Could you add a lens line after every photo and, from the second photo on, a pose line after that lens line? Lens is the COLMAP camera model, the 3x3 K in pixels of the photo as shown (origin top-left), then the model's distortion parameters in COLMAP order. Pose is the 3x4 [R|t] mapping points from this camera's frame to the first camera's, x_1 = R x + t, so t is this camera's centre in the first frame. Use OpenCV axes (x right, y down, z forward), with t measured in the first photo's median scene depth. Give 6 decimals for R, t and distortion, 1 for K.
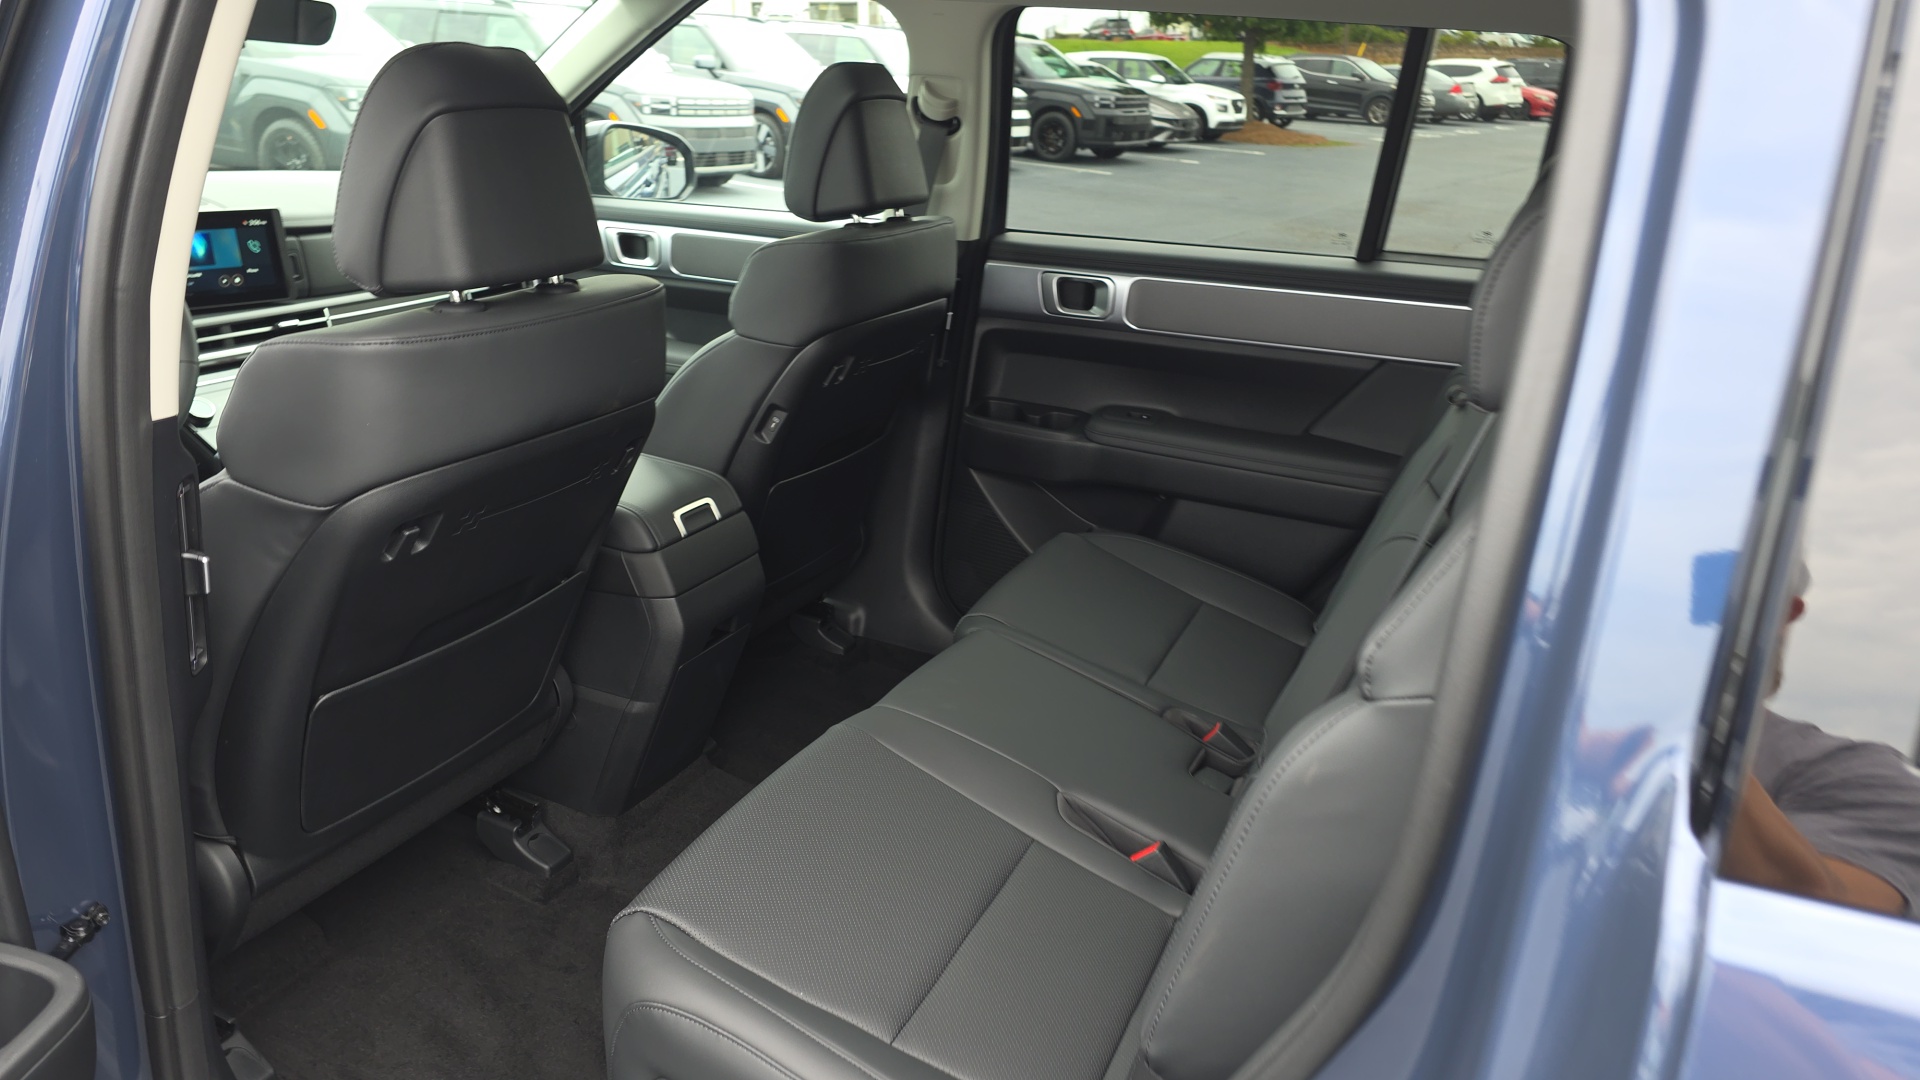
lens RADIAL K [[1297.5, 0, 943.5], [0, 1297.5, 559.7], [0, 0, 1]] dist [0.064955, -0.066950]
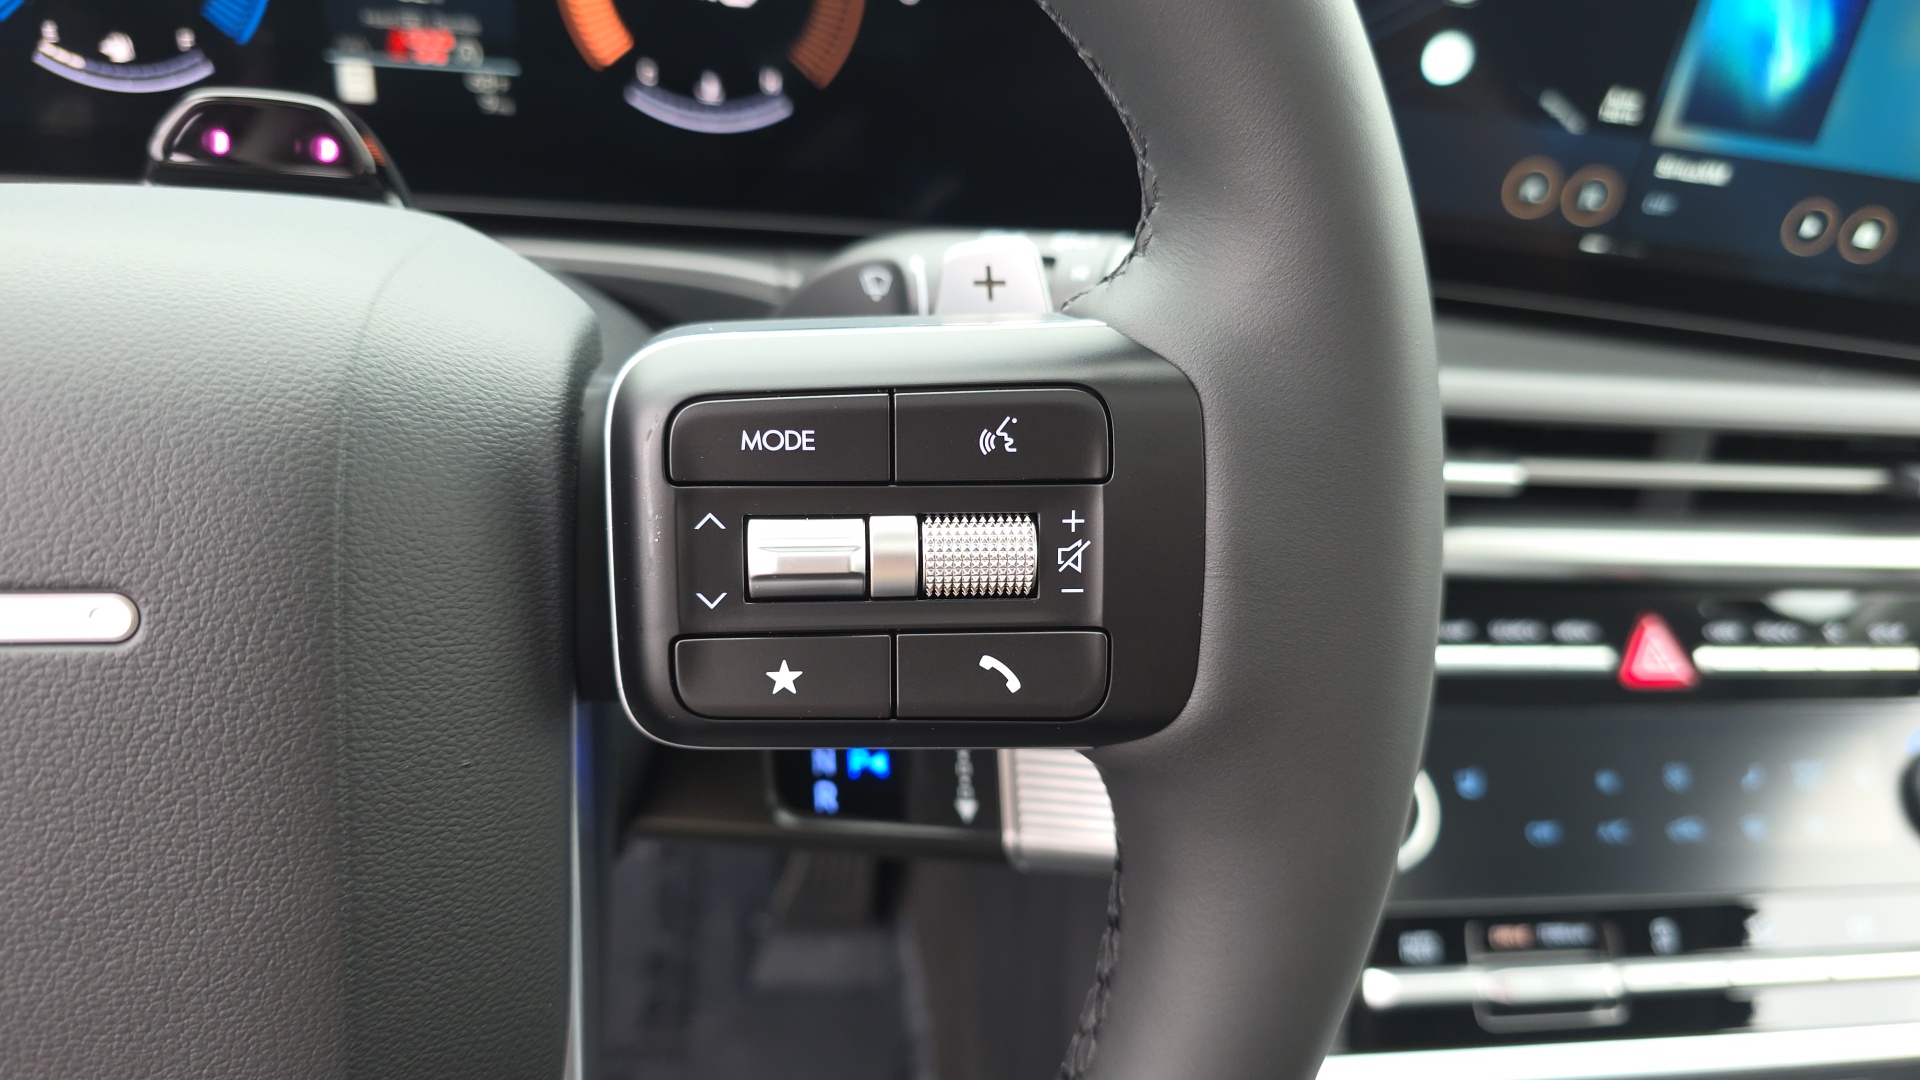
lens RADIAL K [[1390.5, 0, 975.8], [0, 1390.5, 532.2], [0, 0, 1]] dist [-0.003554, -0.031166]
pose [[0.534187, 0.494402, -0.685719, -0.430930], [-0.376616, 0.865388, 0.330552, -0.187483], [0.756838, 0.081676, 0.648479, 0.741245]]
